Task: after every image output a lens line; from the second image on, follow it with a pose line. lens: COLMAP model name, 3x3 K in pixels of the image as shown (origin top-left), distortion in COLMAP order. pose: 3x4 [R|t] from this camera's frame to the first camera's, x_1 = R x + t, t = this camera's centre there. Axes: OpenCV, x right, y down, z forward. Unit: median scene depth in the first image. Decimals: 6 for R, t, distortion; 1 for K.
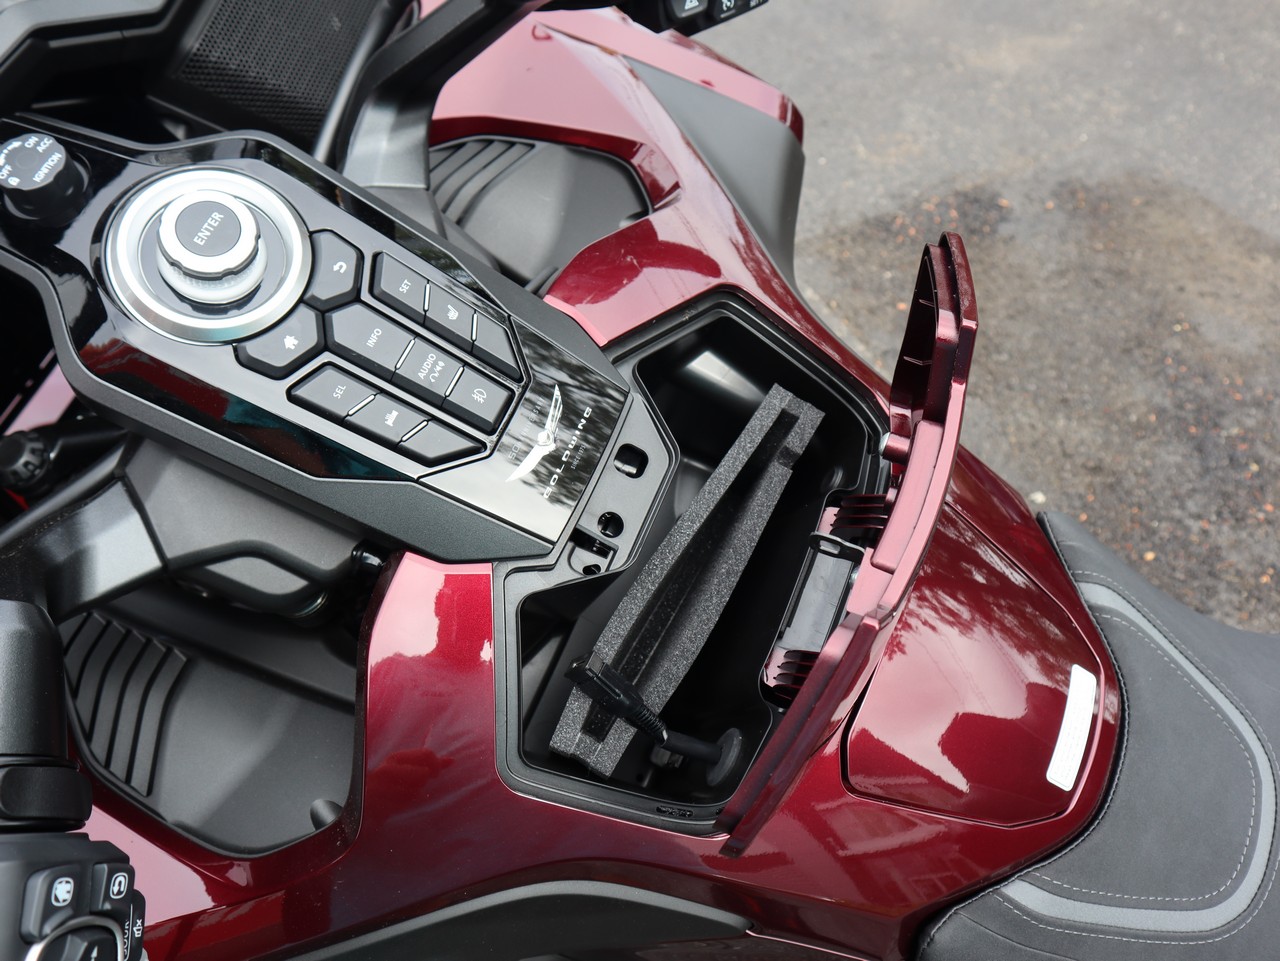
lens RADIAL K [[996.1, 0, 637.1], [0, 996.1, 490.7], [0, 0, 1]] dist [-0.115015, 0.069914]
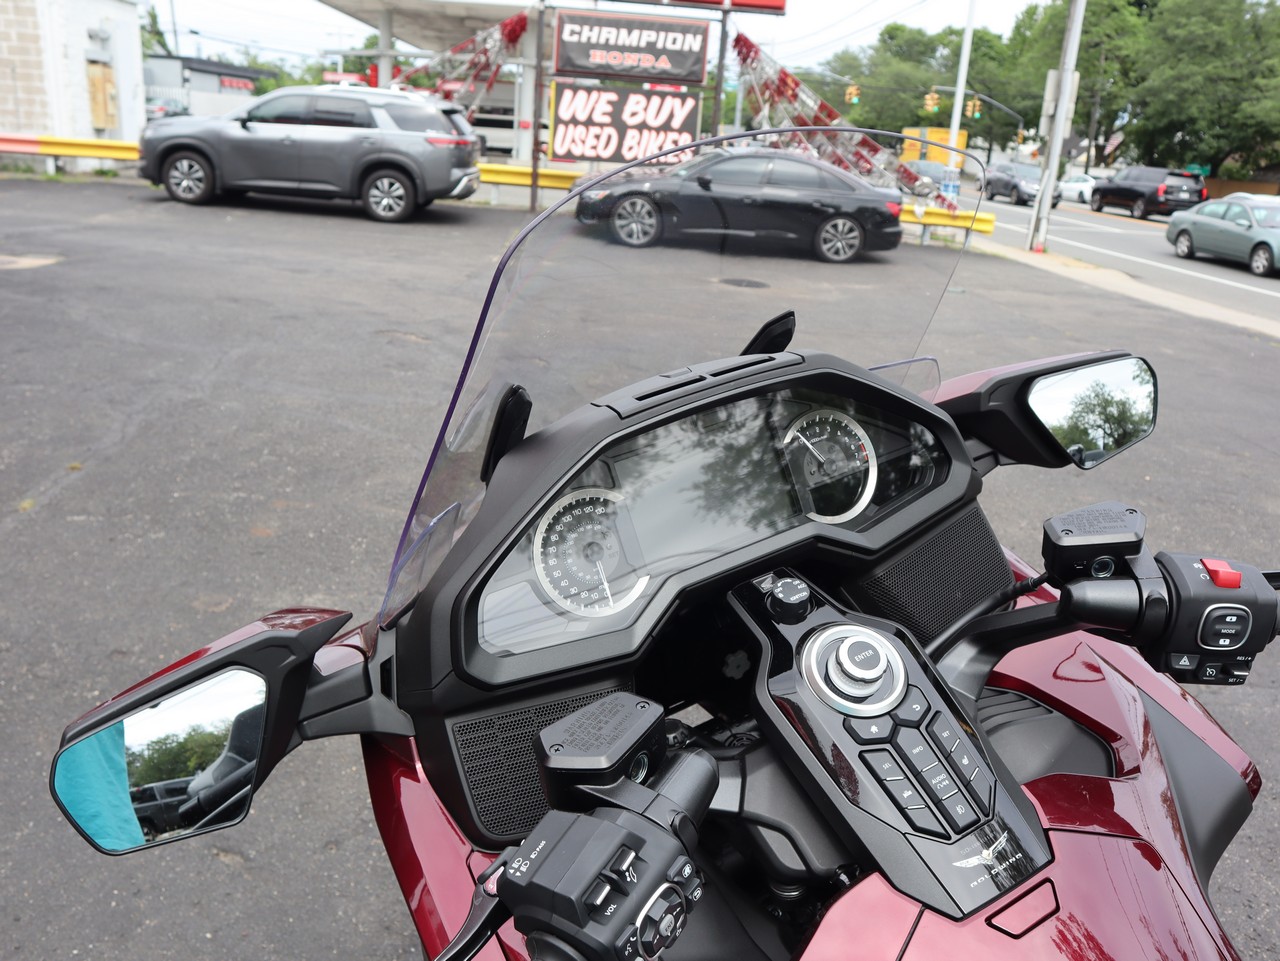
lens RADIAL K [[996.1, 0, 638.1], [0, 996.1, 486.6], [0, 0, 1]] dist [-0.115015, 0.069914]
pose [[0.788727, 0.296458, -0.538538, 0.129227], [-0.541199, 0.750357, -0.379563, 0.402237], [0.291571, 0.590828, 0.752269, -0.679827]]
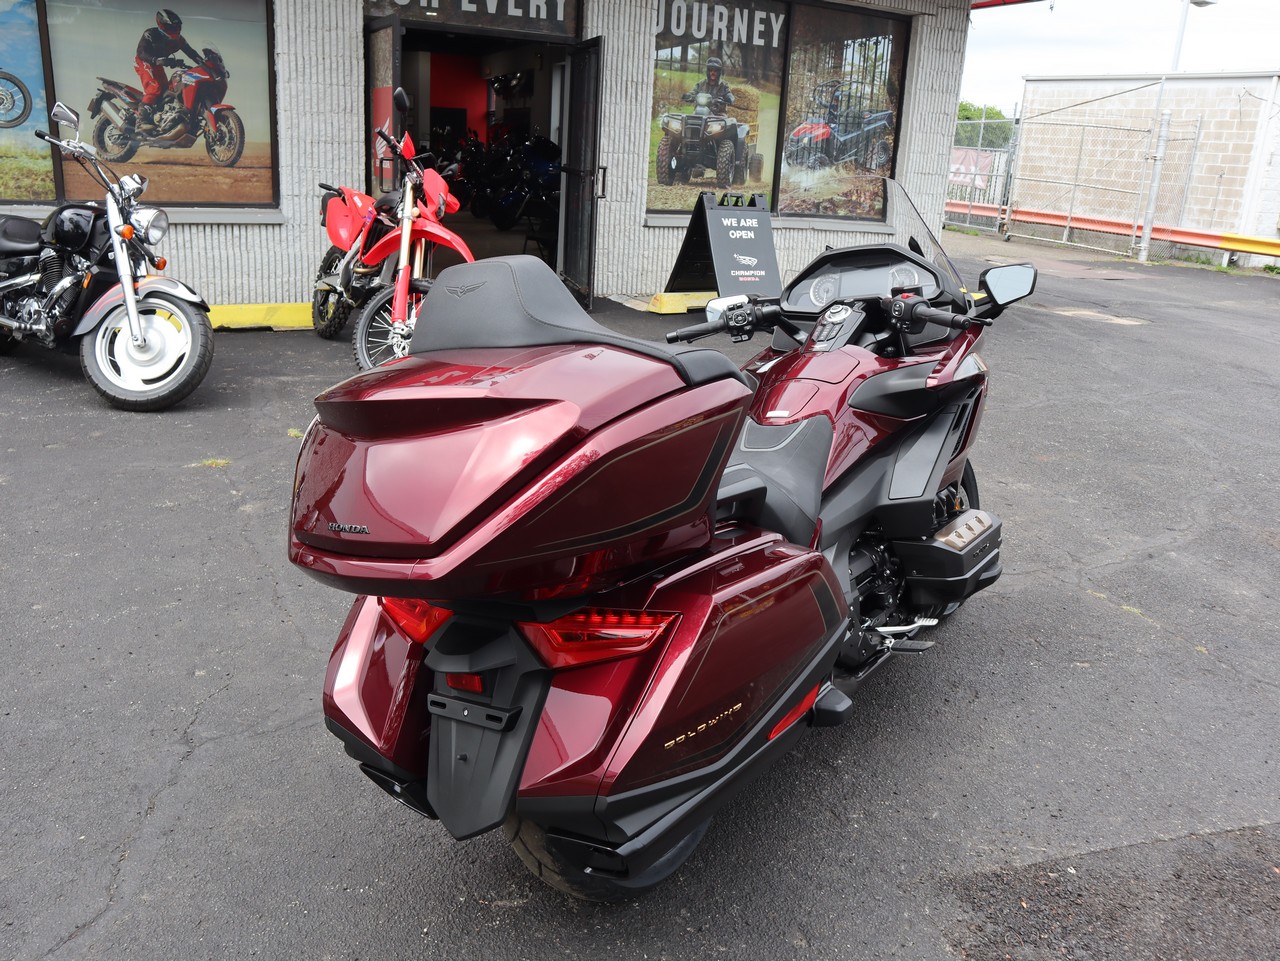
lens RADIAL K [[1005.8, 0, 649.0], [0, 1005.8, 493.6], [0, 0, 1]] dist [-0.108070, 0.066969]
pose [[-0.205334, 0.342154, -0.916934, 6.453757], [-0.799401, 0.481874, 0.358825, -1.053365], [0.564621, 0.806677, 0.174573, 0.035592]]
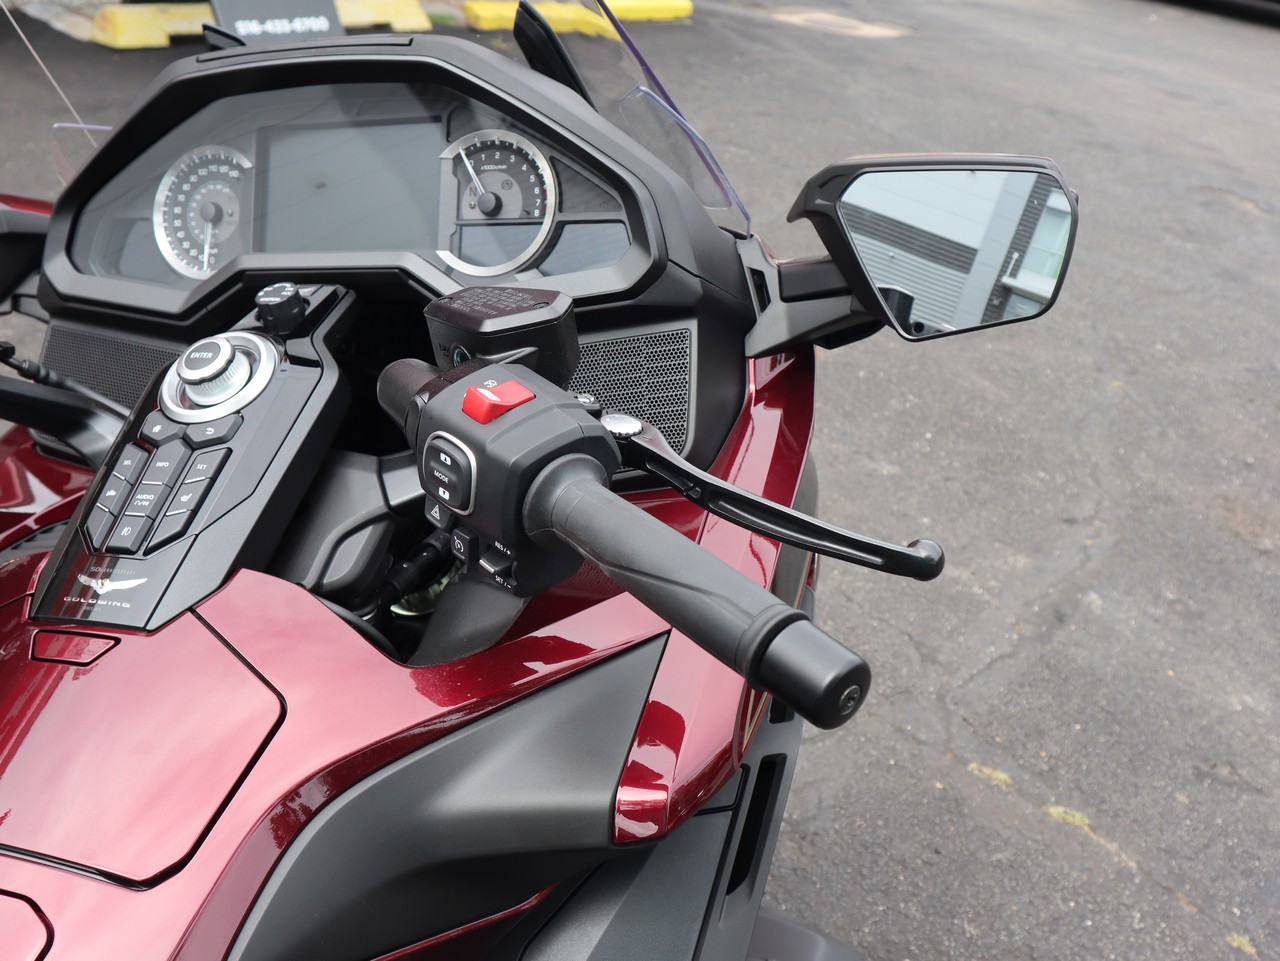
lens RADIAL K [[1273.7, 0, 638.4], [0, 1273.7, 487.9], [0, 0, 1]] dist [-0.033349, 0.000000]
pose [[0.089875, 0.519507, -0.849726, 1.391011], [-0.845536, 0.490653, 0.210544, -1.111299], [0.526300, 0.699551, 0.483359, 0.472251]]
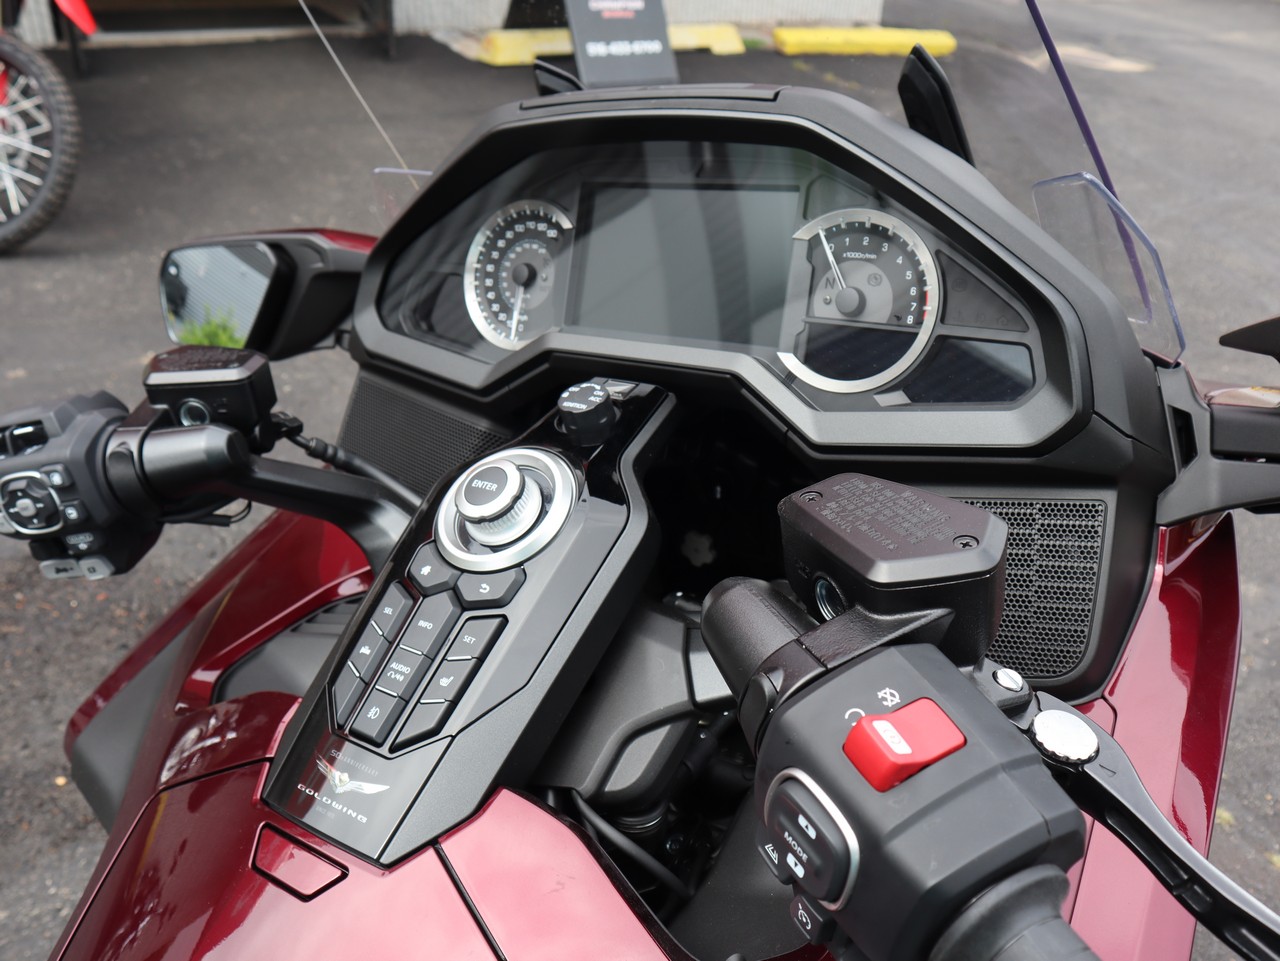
lens RADIAL K [[996.1, 0, 636.5], [0, 996.1, 484.9], [0, 0, 1]] dist [-0.115015, 0.069914]
pose [[-0.154482, 0.575691, -0.802942, 0.546960], [-0.818749, 0.380270, 0.430168, -0.923890], [0.552979, 0.723861, 0.412601, 0.511303]]
